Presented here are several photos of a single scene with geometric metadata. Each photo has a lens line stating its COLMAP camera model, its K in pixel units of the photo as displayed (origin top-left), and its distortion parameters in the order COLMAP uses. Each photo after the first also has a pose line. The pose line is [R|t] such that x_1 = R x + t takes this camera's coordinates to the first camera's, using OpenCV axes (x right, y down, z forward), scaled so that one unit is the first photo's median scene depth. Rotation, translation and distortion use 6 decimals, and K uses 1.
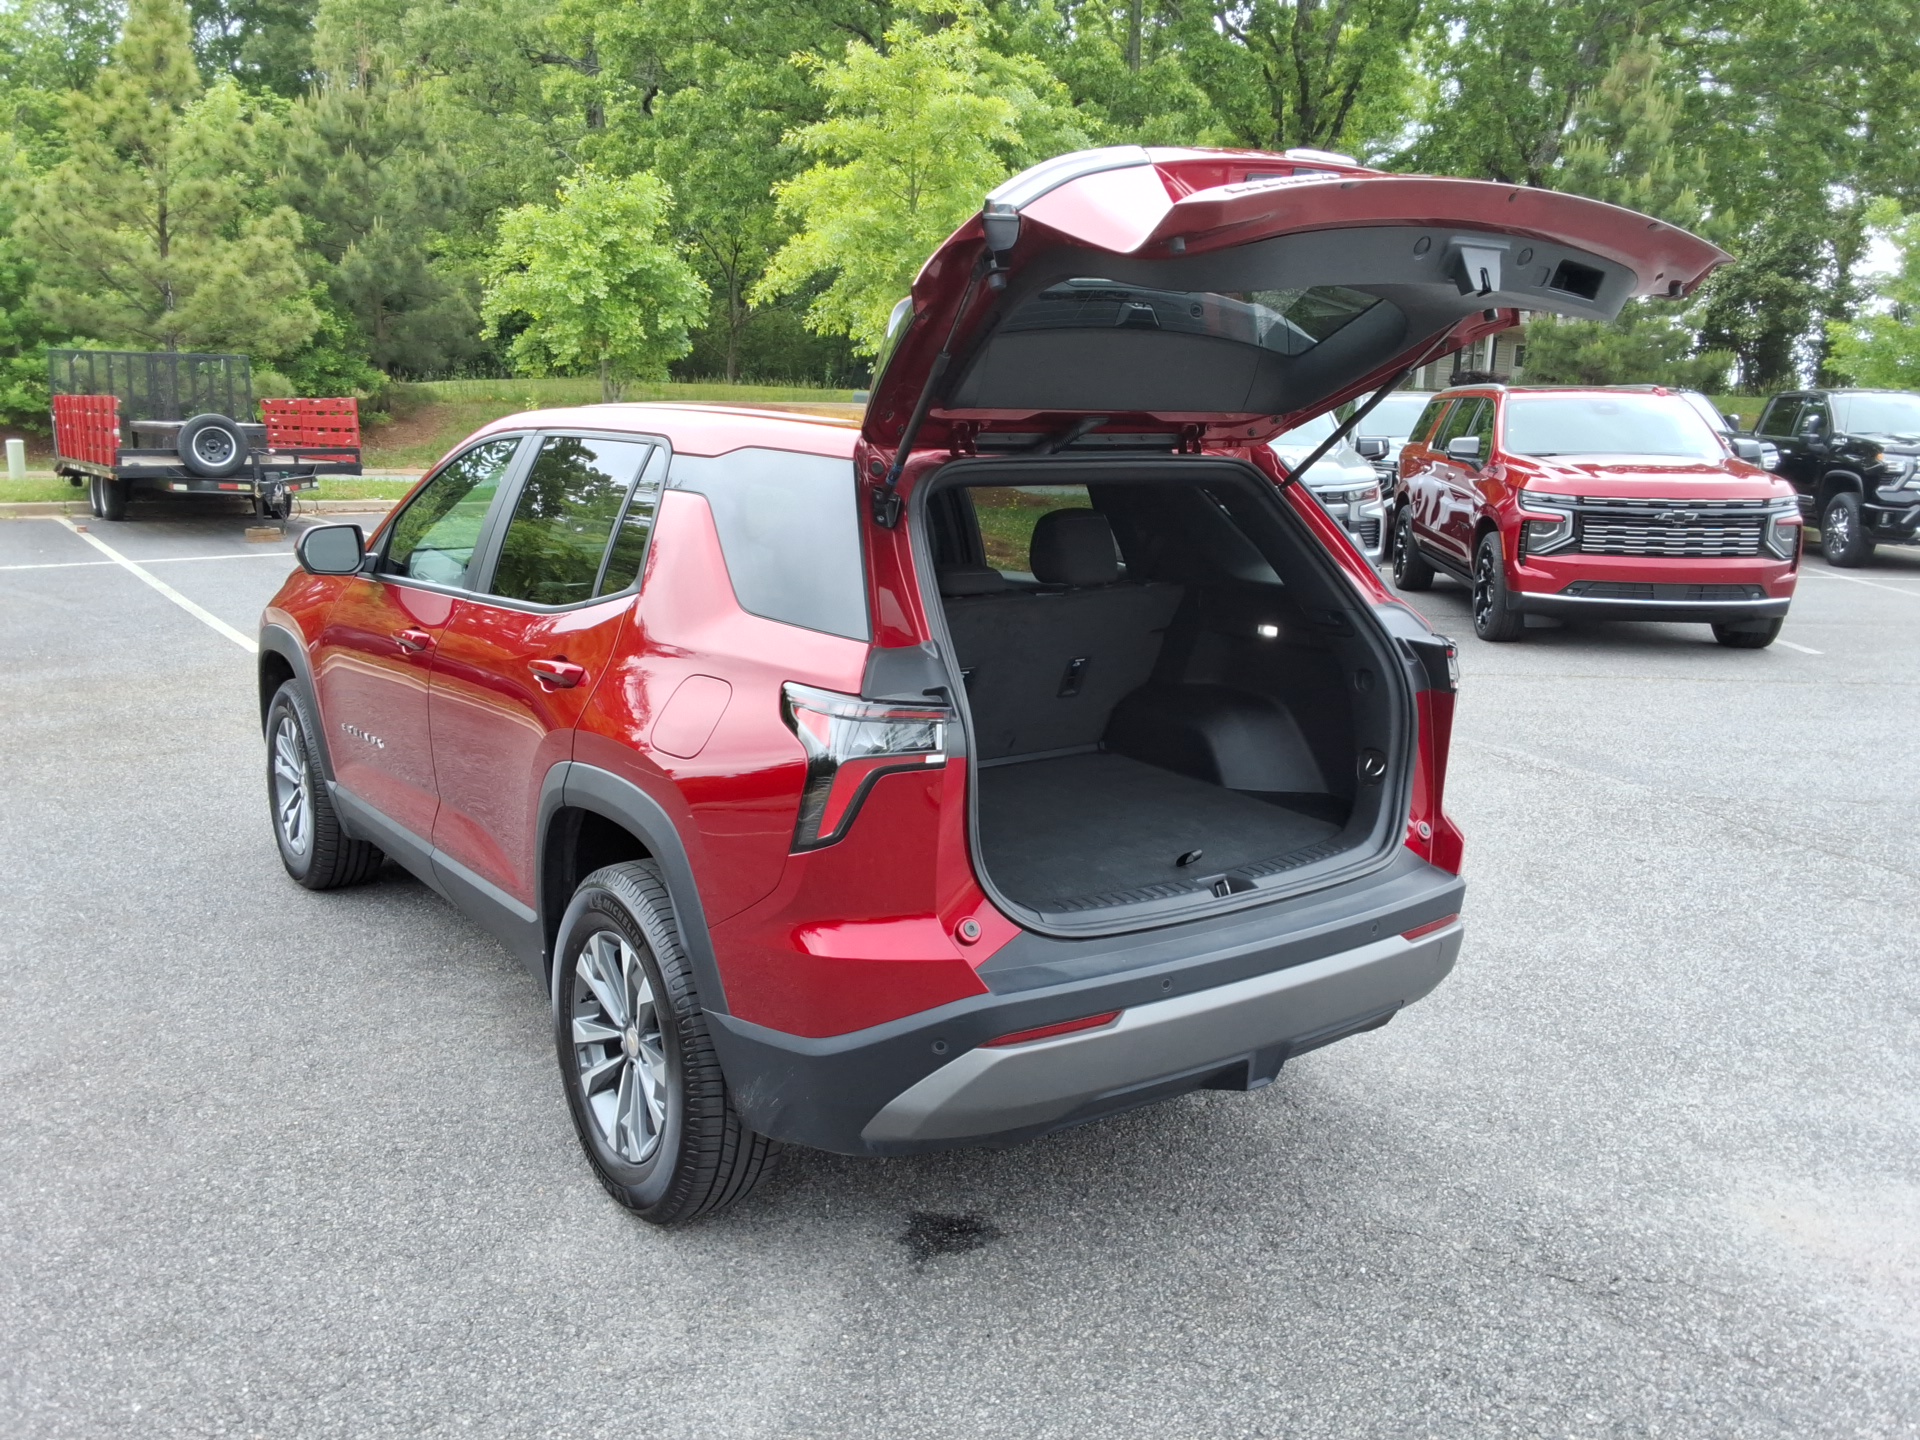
lens RADIAL K [[1546.0, 0, 983.7], [0, 1546.0, 700.0], [0, 0, 1]] dist [0.116521, -0.179178]
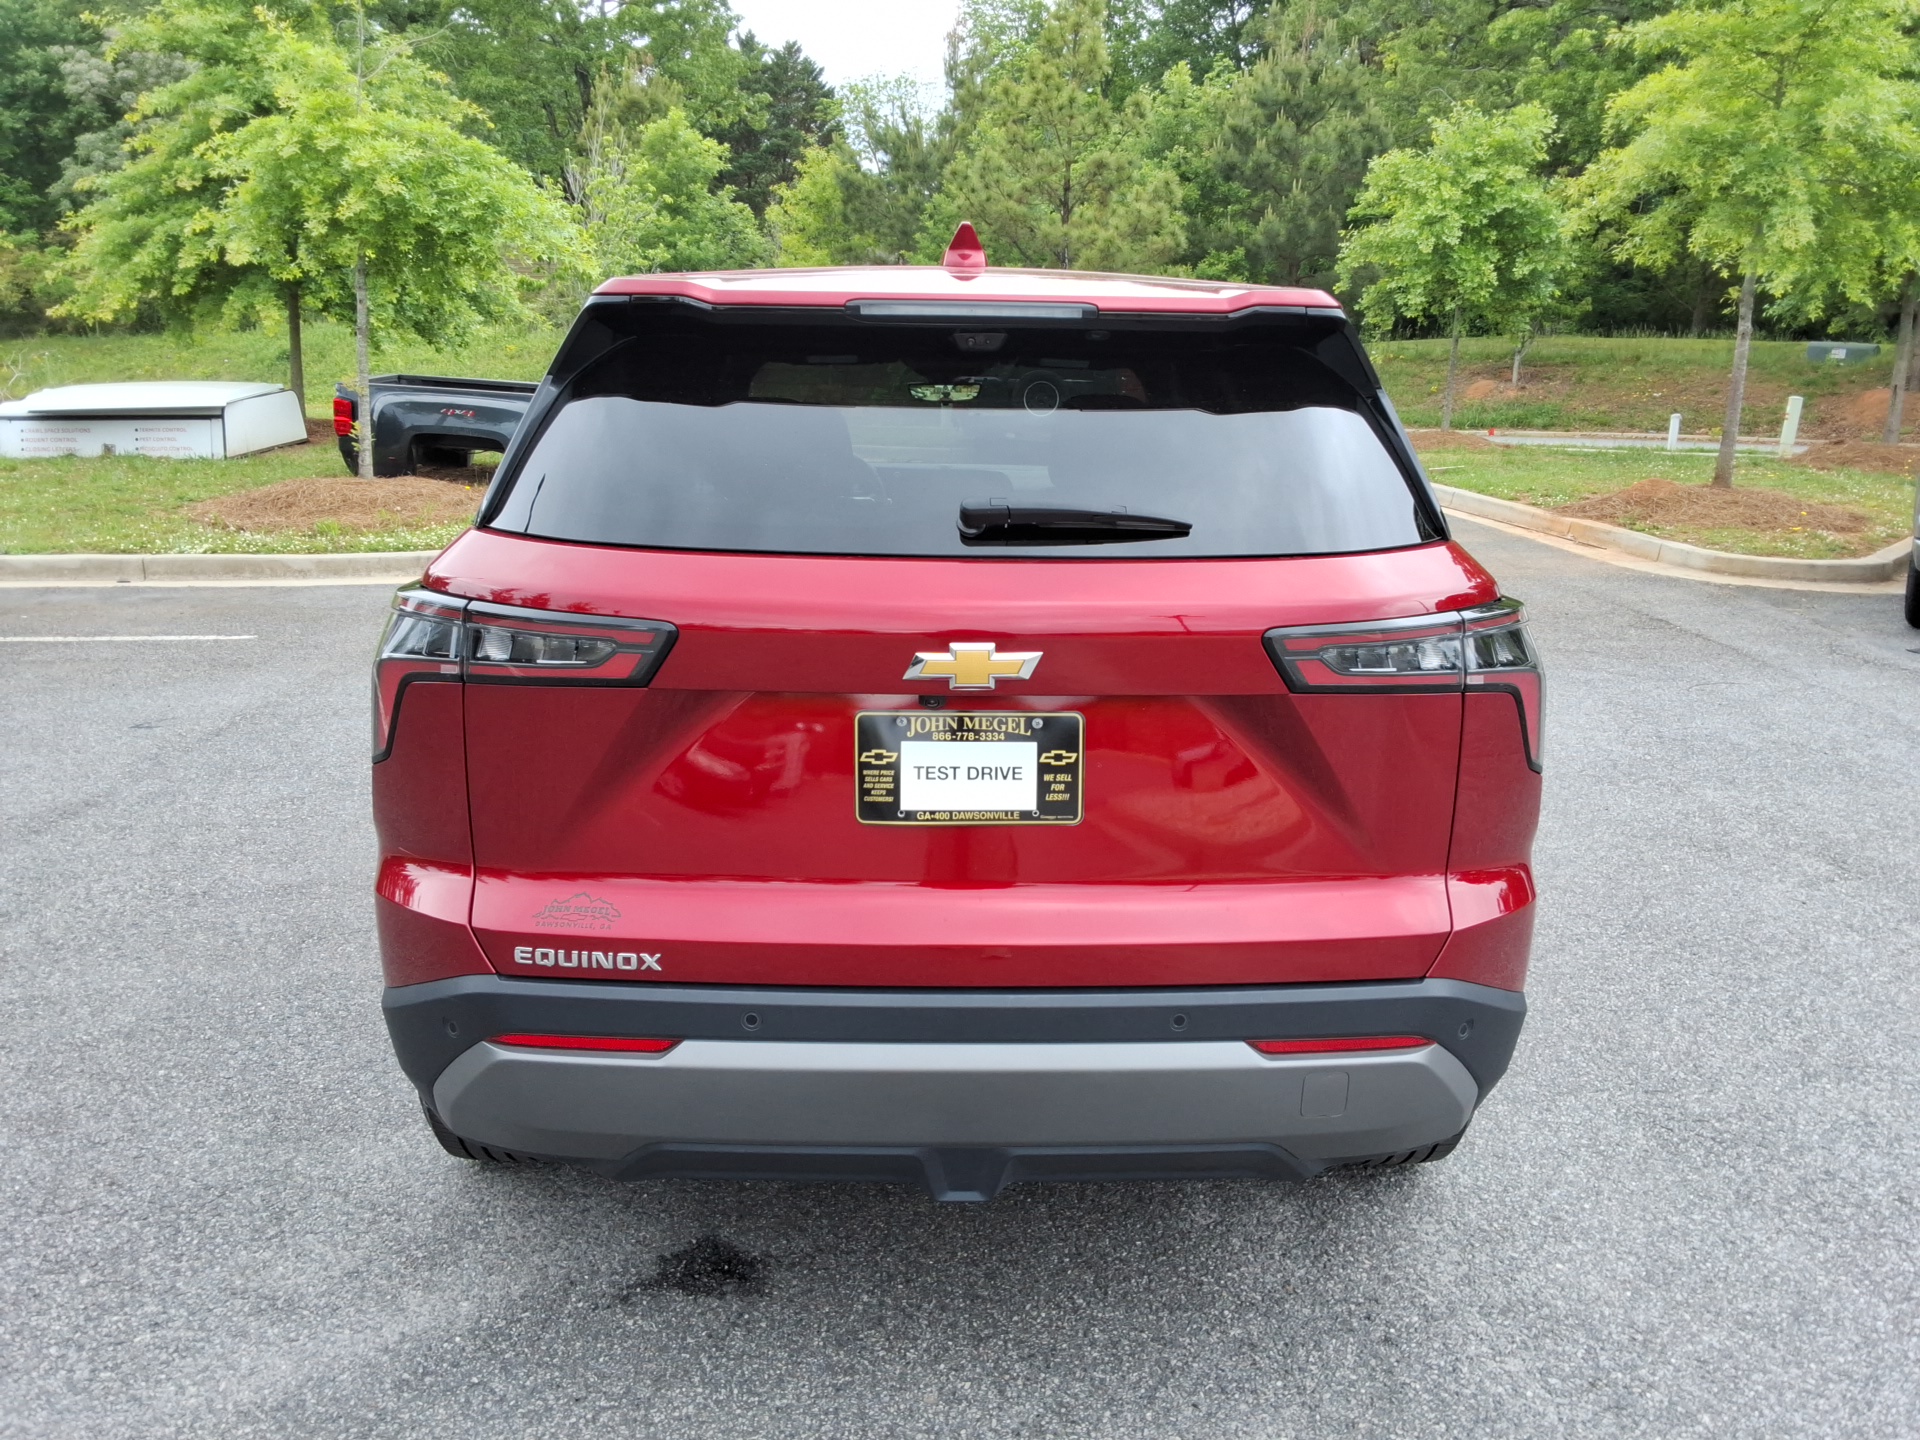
lens RADIAL K [[1546.0, 0, 983.7], [0, 1546.0, 700.0], [0, 0, 1]] dist [0.116521, -0.179178]
pose [[0.824905, 0.119527, -0.552489, 0.075898], [-0.108344, 0.992700, 0.052998, -0.002258], [0.554791, 0.016141, 0.831833, 0.057158]]
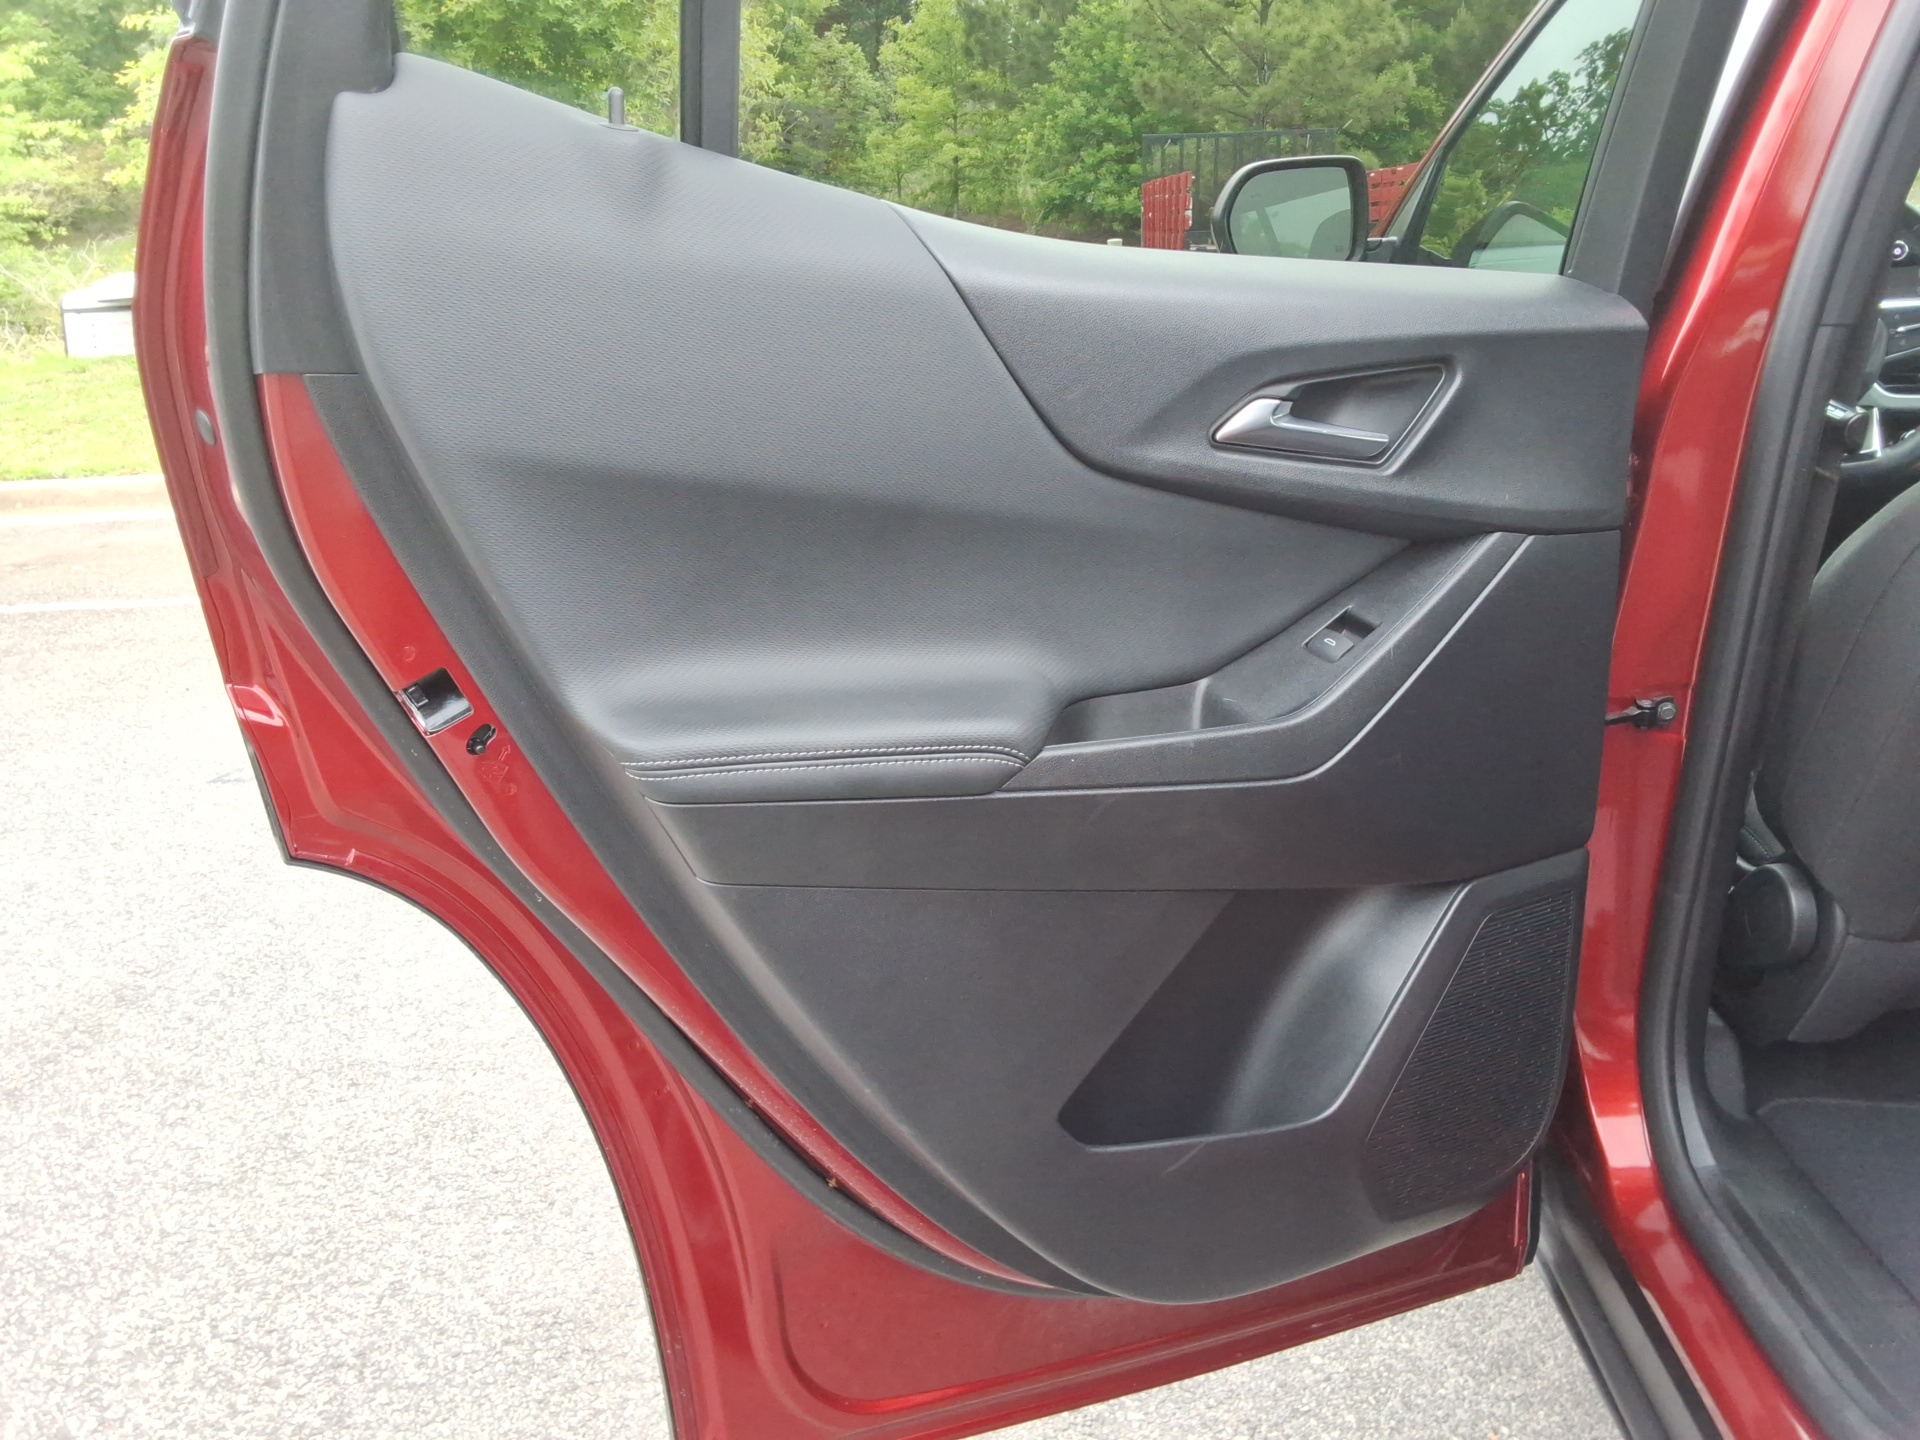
lens RADIAL K [[1530.1, 0, 976.3], [0, 1530.1, 718.5], [0, 0, 1]] dist [0.131059, -0.209269]
pose [[0.791402, 0.147635, -0.593200, -0.043011], [-0.070103, 0.985915, 0.151847, -0.003889], [0.607263, -0.078588, 0.790605, 0.125822]]
